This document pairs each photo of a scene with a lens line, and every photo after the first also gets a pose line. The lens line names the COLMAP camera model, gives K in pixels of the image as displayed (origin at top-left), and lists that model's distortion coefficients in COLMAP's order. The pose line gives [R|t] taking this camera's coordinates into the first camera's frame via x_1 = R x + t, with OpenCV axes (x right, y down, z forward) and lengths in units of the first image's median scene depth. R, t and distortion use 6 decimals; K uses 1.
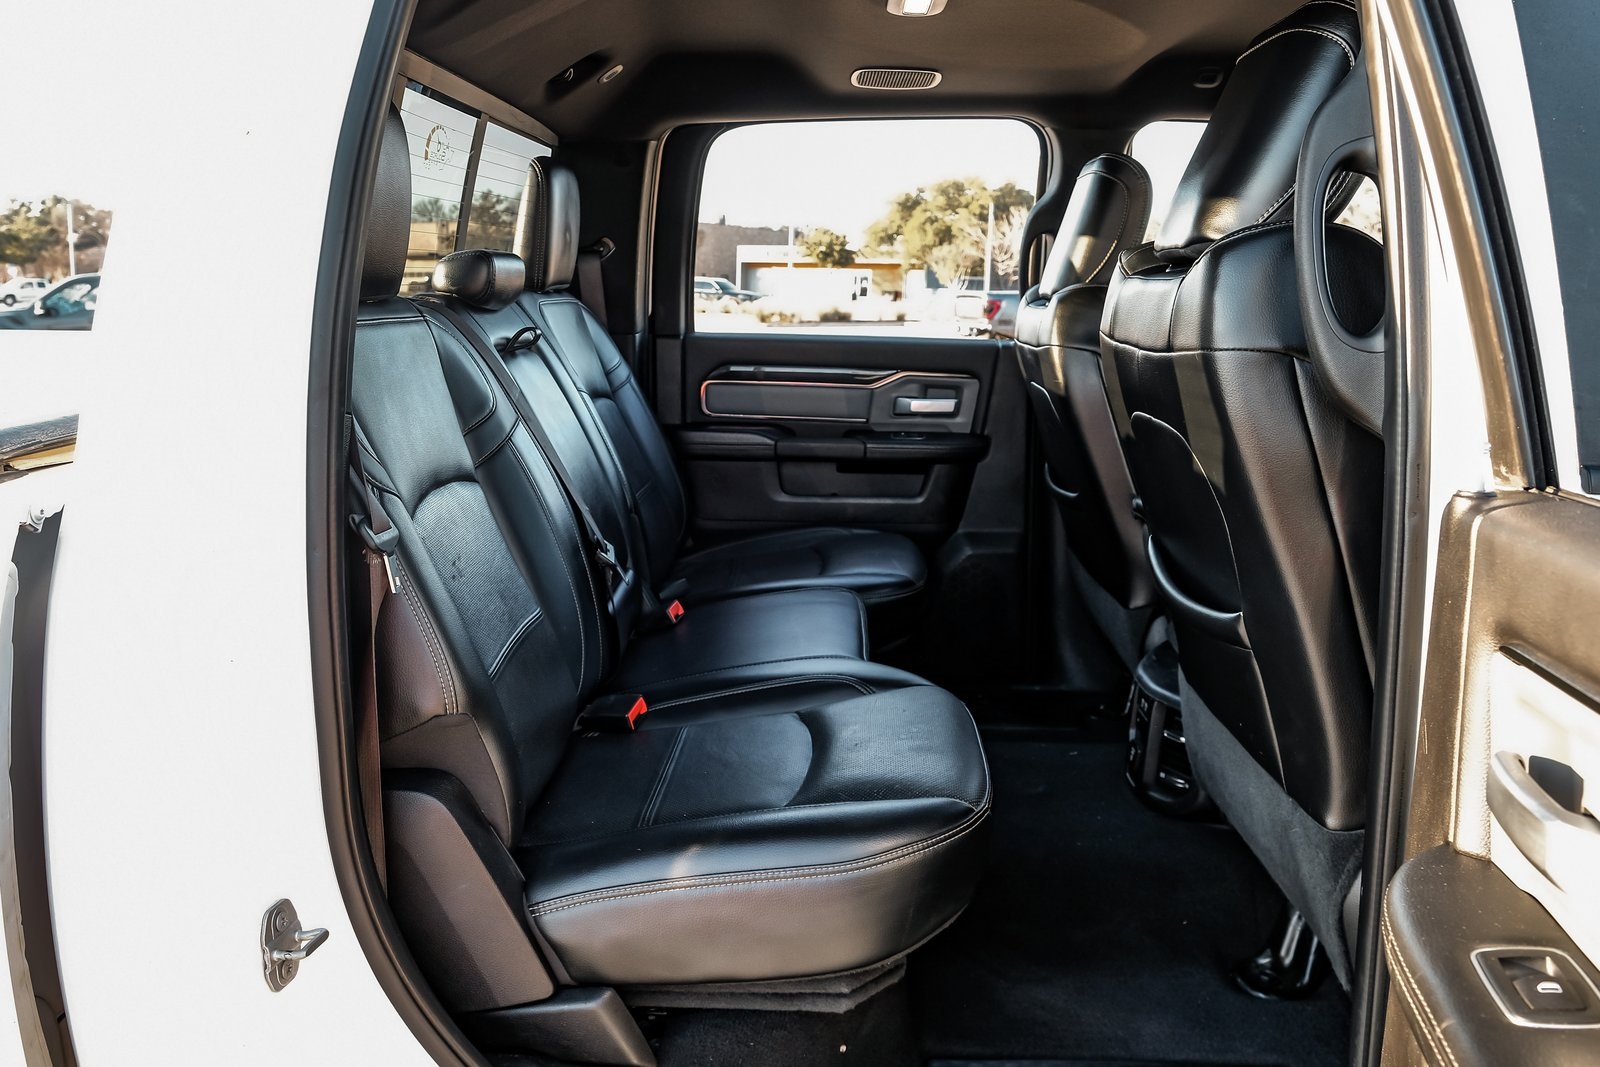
lens RADIAL K [[1071.5, 0, 800.0], [0, 1071.5, 533.5], [0, 0, 1]] dist [-0.032875, -0.000499]
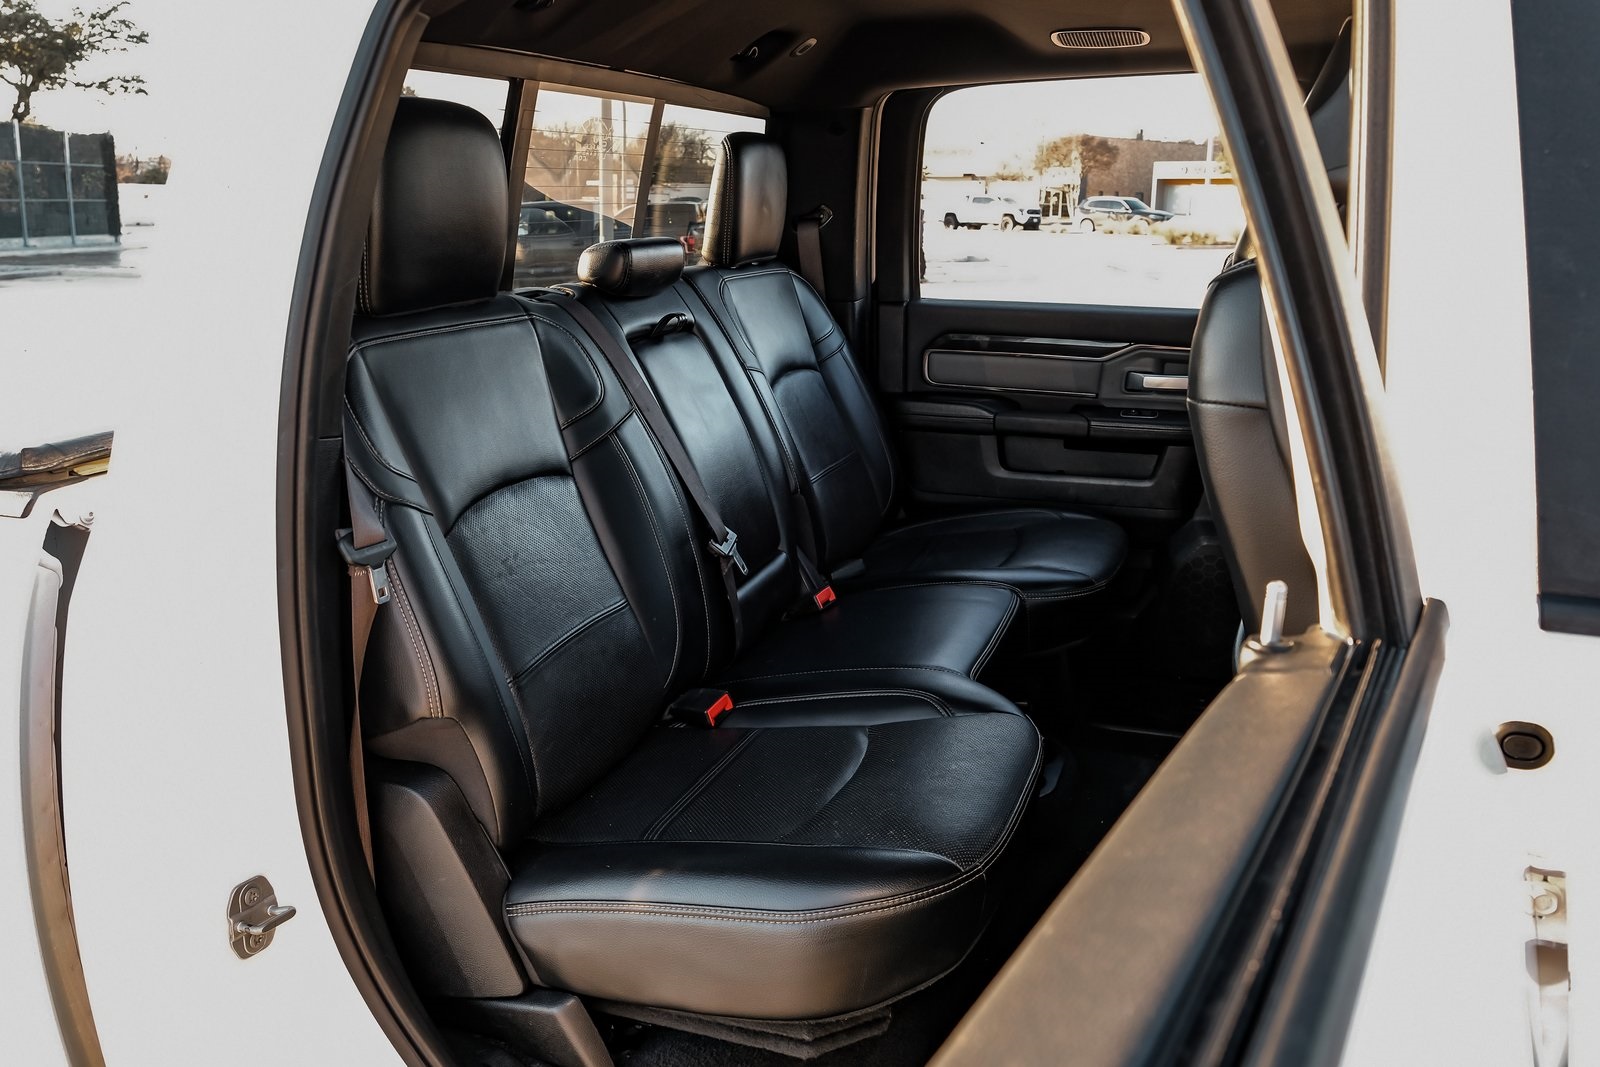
lens RADIAL K [[1093.8, 0, 799.6], [0, 1093.8, 505.2], [0, 0, 1]] dist [-0.033119, -0.000783]
pose [[0.965235, 0.055854, -0.255346, 0.150603], [-0.051757, 0.998401, 0.022742, -0.044571], [0.256208, -0.008736, 0.966582, 0.027289]]
